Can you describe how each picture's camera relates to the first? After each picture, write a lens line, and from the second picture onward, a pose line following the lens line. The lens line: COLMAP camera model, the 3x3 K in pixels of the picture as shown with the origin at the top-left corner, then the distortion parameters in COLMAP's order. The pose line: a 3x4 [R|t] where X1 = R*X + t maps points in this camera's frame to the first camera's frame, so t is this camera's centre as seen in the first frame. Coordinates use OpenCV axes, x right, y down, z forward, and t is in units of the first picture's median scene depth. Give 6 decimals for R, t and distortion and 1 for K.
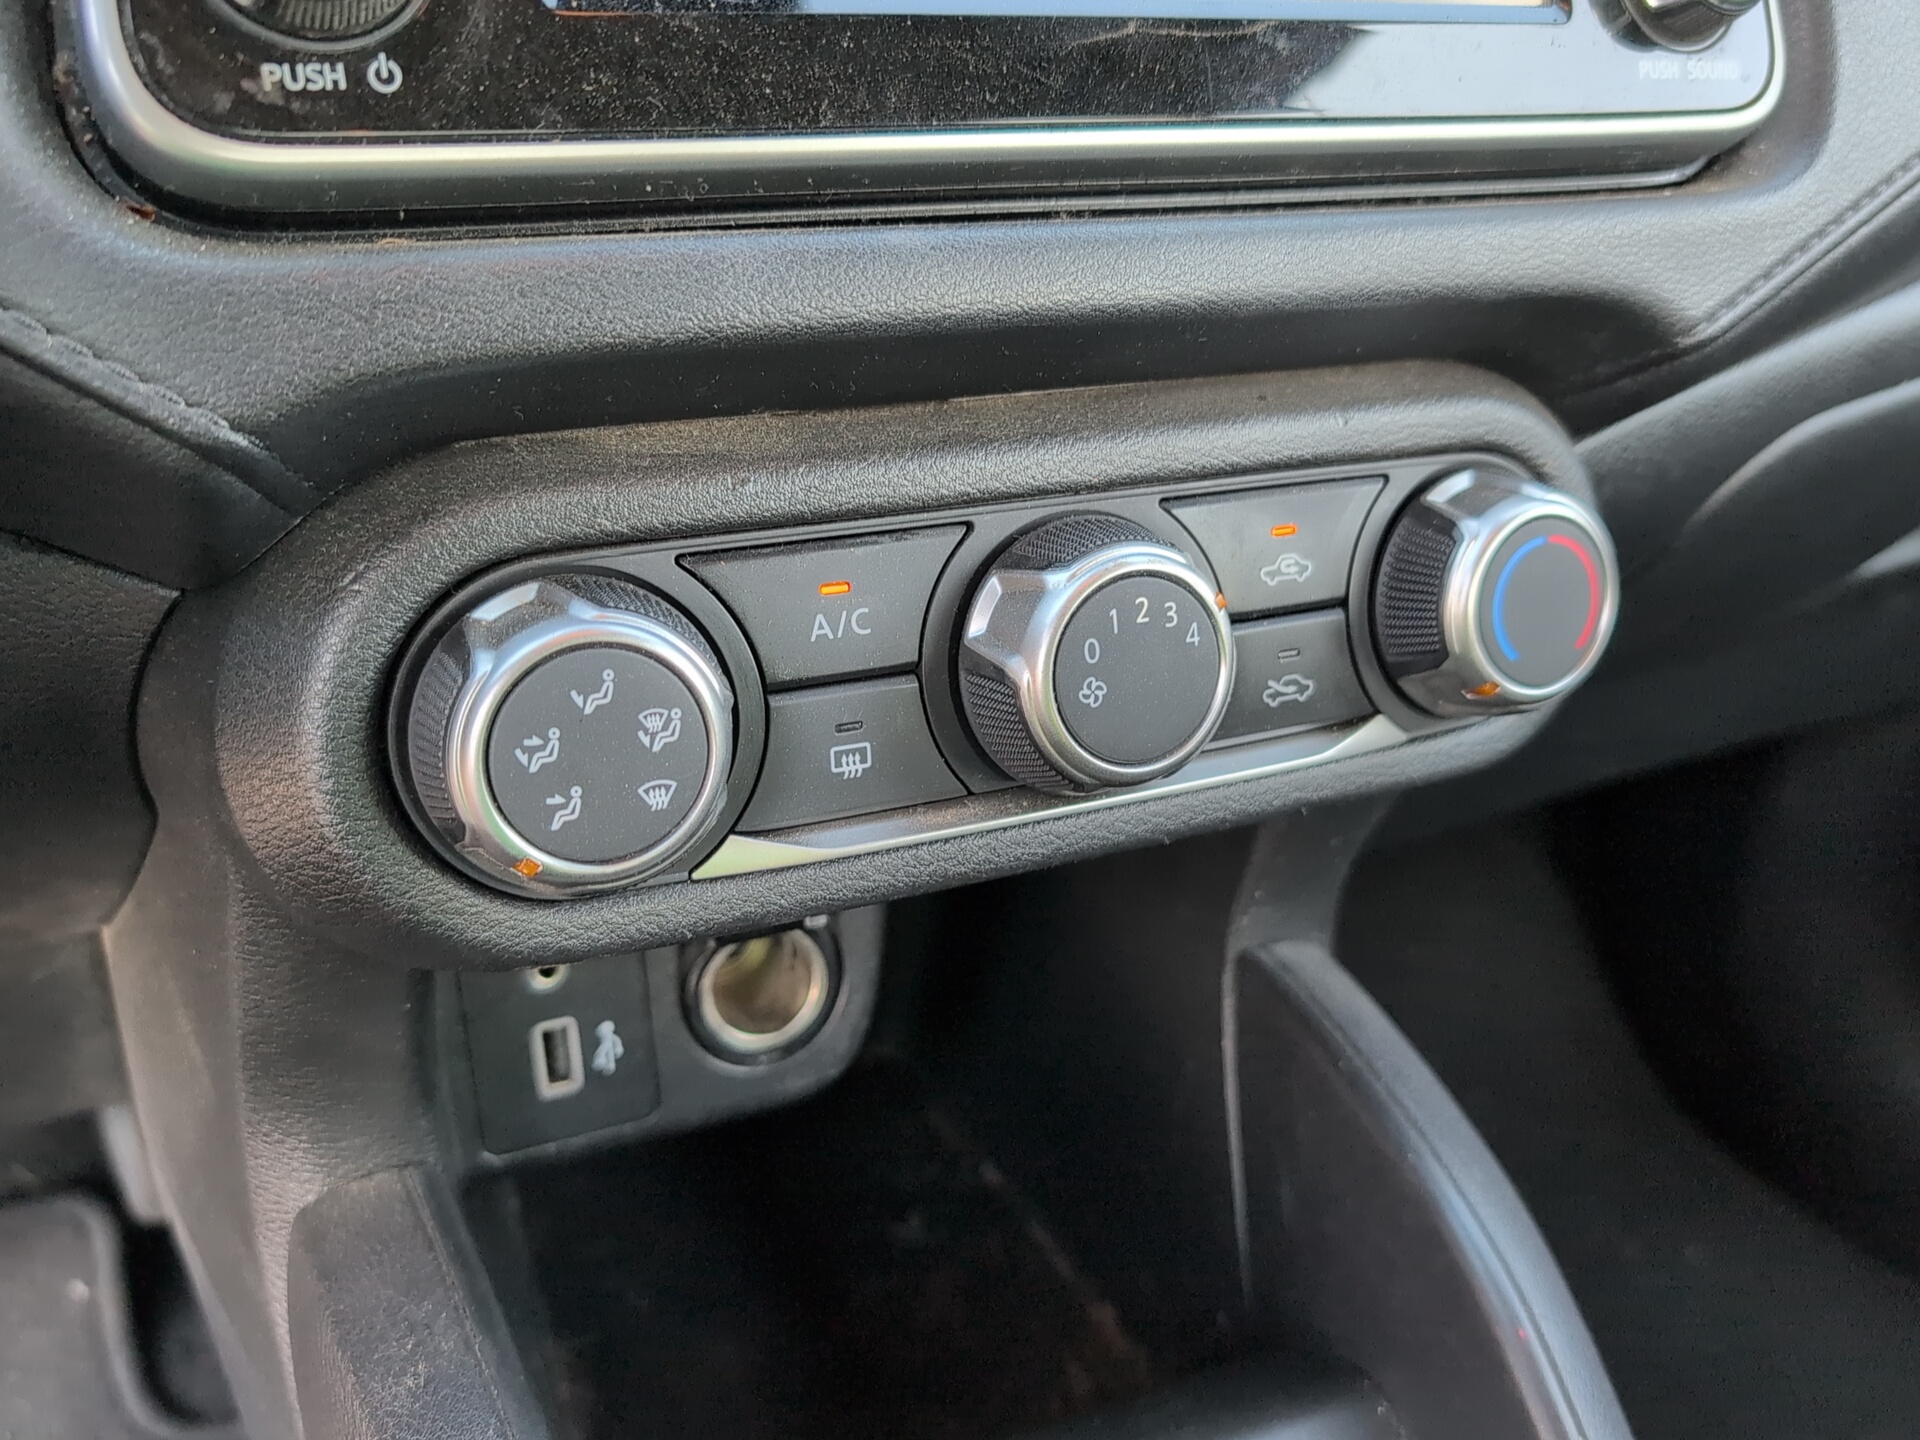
lens RADIAL K [[1617.3, 0, 960.0], [0, 1617.3, 720.0], [0, 0, 1]] dist [-0.001207, 0.001066]
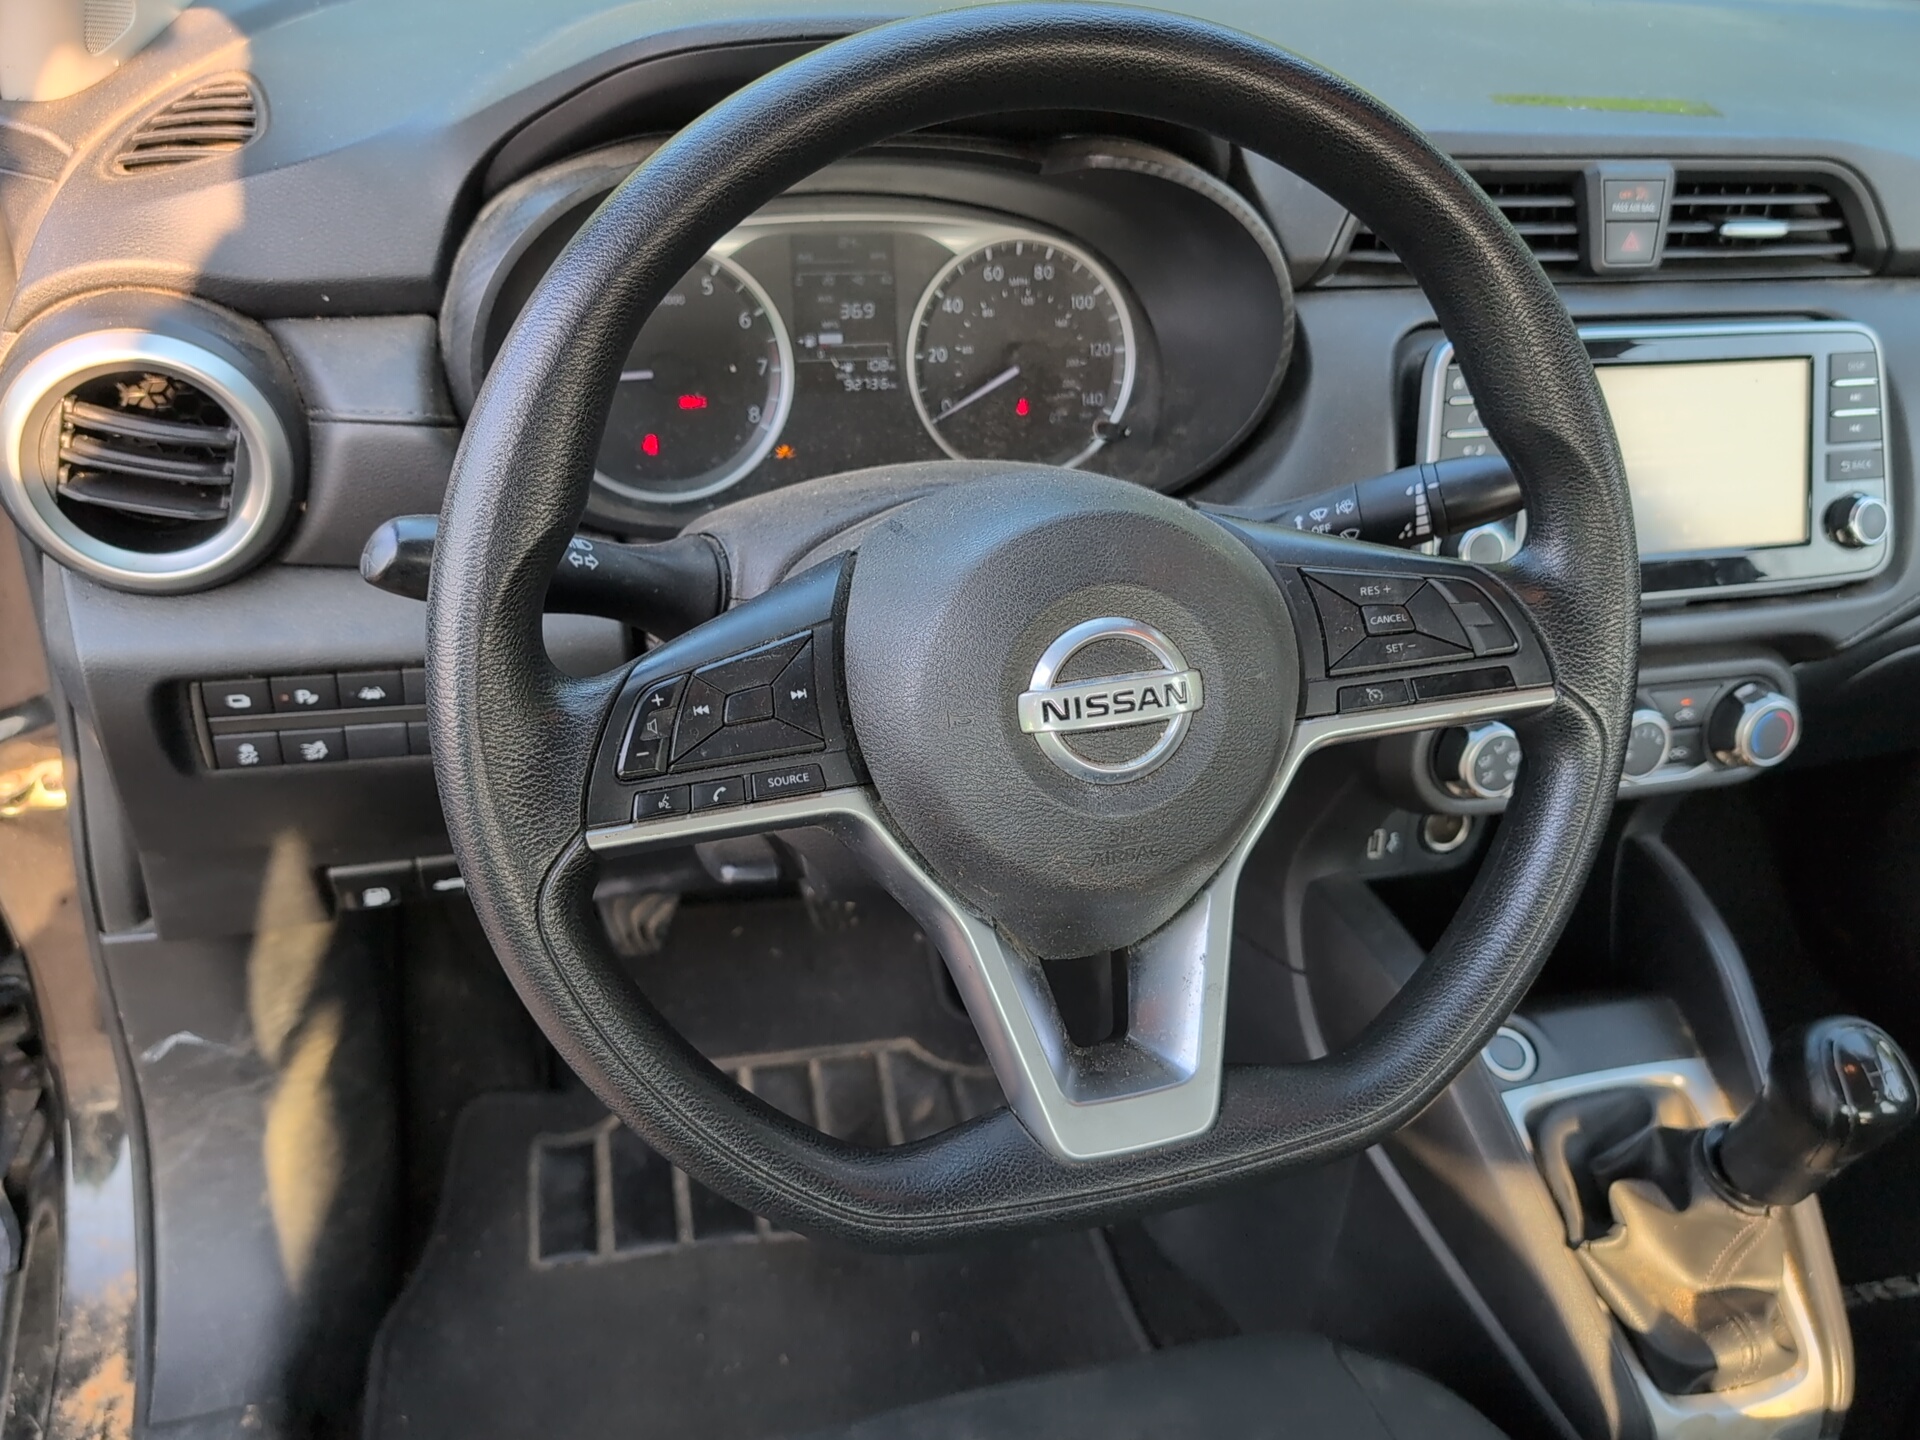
lens RADIAL K [[1542.5, 0, 960.0], [0, 1542.5, 720.0], [0, 0, 1]] dist [-0.013980, -0.003413]
pose [[0.987251, 0.110827, -0.114253, -0.897482], [-0.098316, 0.989071, 0.109873, -0.295747], [0.125181, -0.097239, 0.987357, -2.234553]]
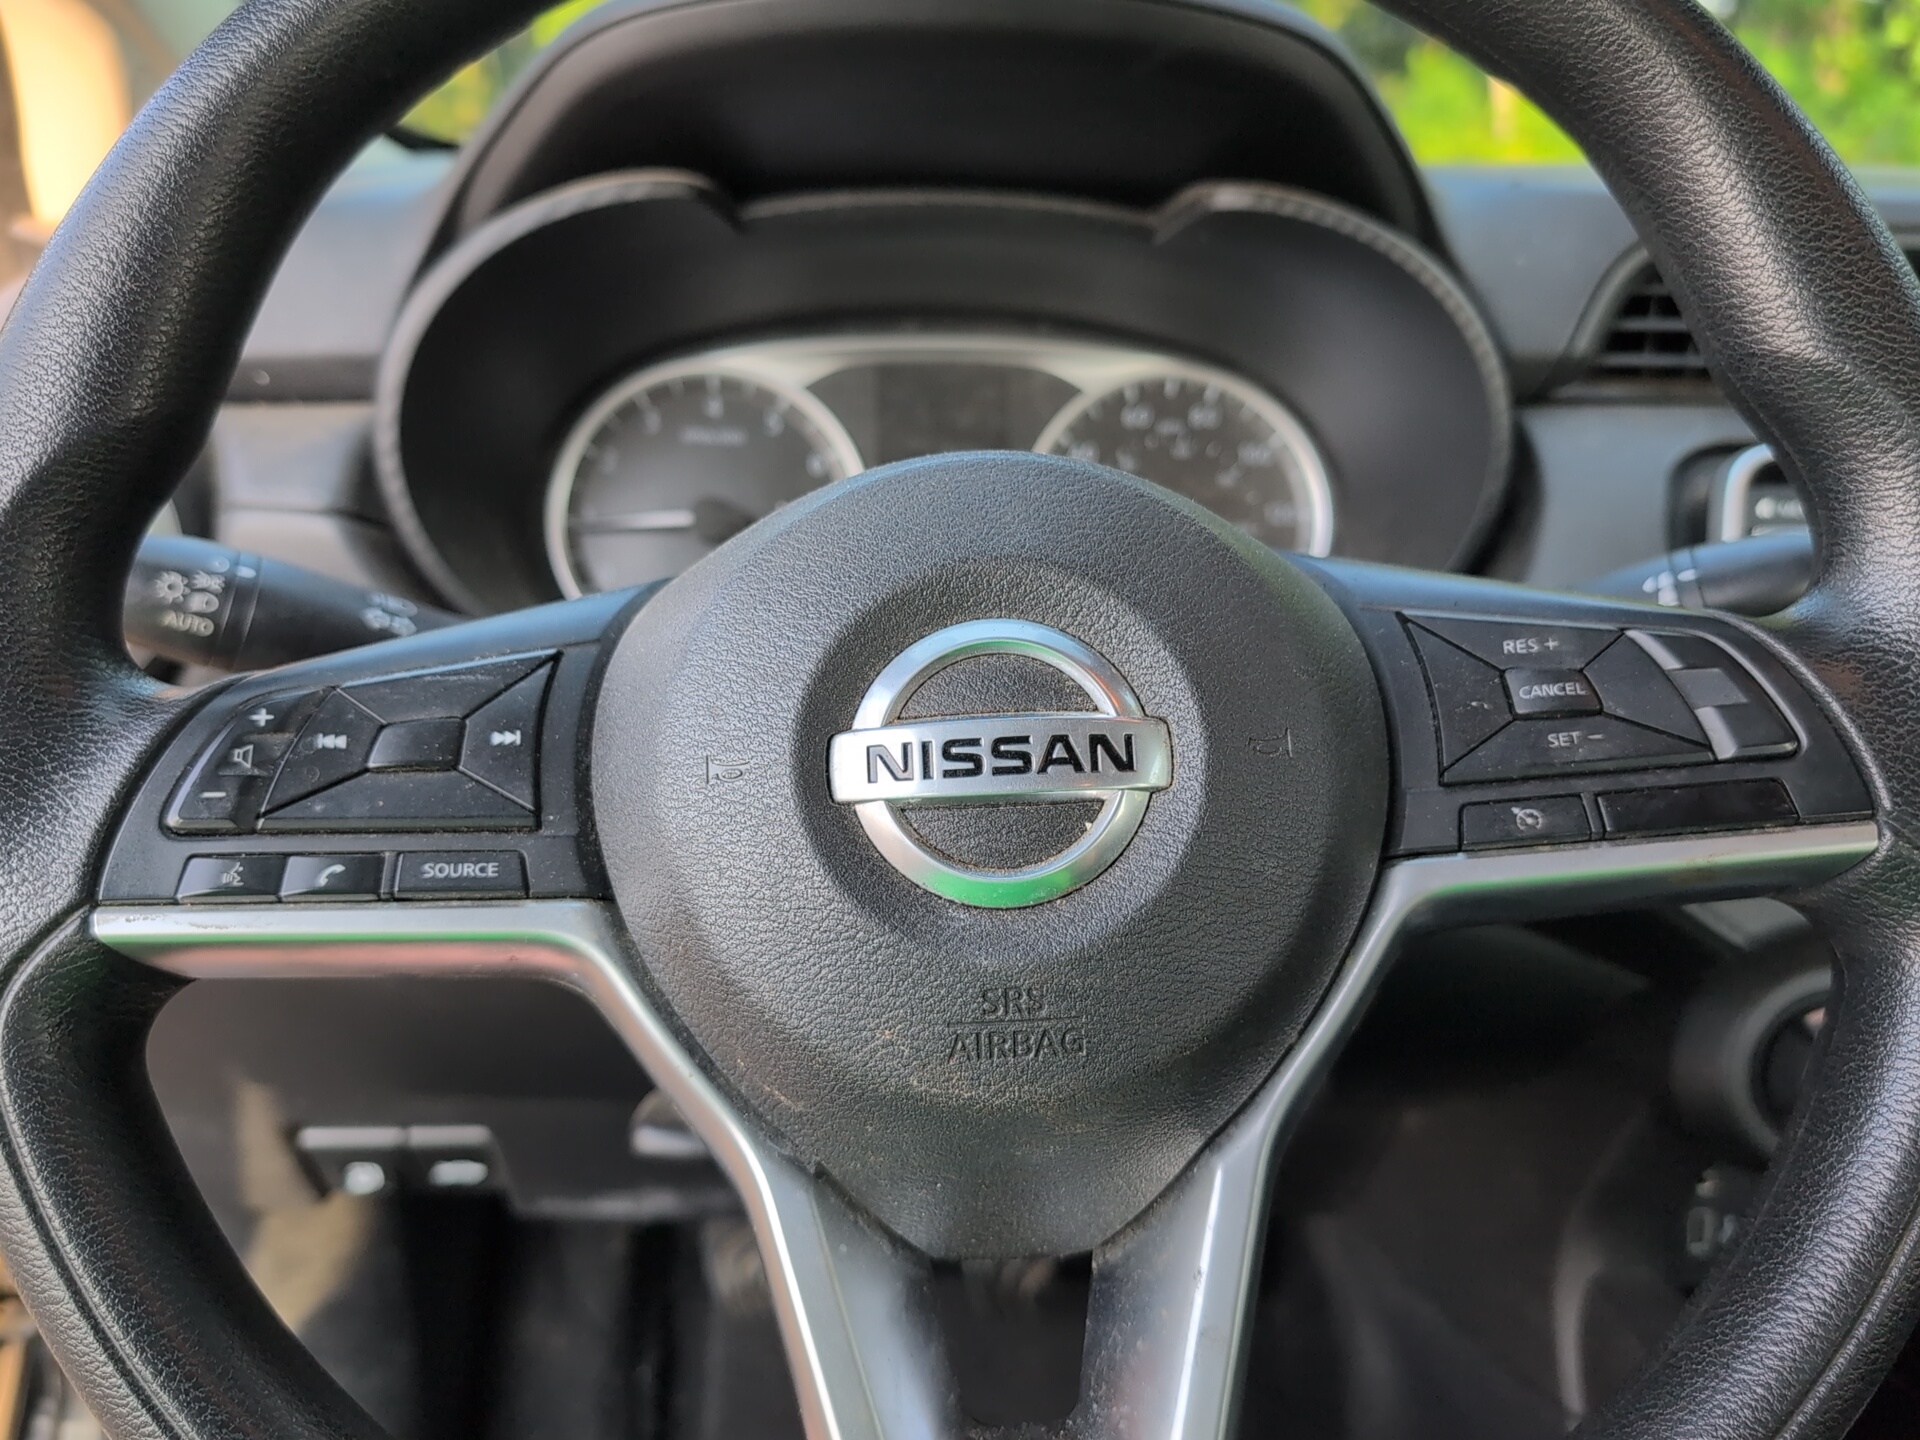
lens RADIAL K [[1647.0, 0, 960.0], [0, 1647.0, 720.0], [0, 0, 1]] dist [-0.034815, 0.009133]
pose [[0.930189, 0.102337, -0.352527, -0.581690], [-0.151961, 0.981552, -0.116029, -0.040427], [0.334149, 0.161499, 0.928581, -1.484643]]
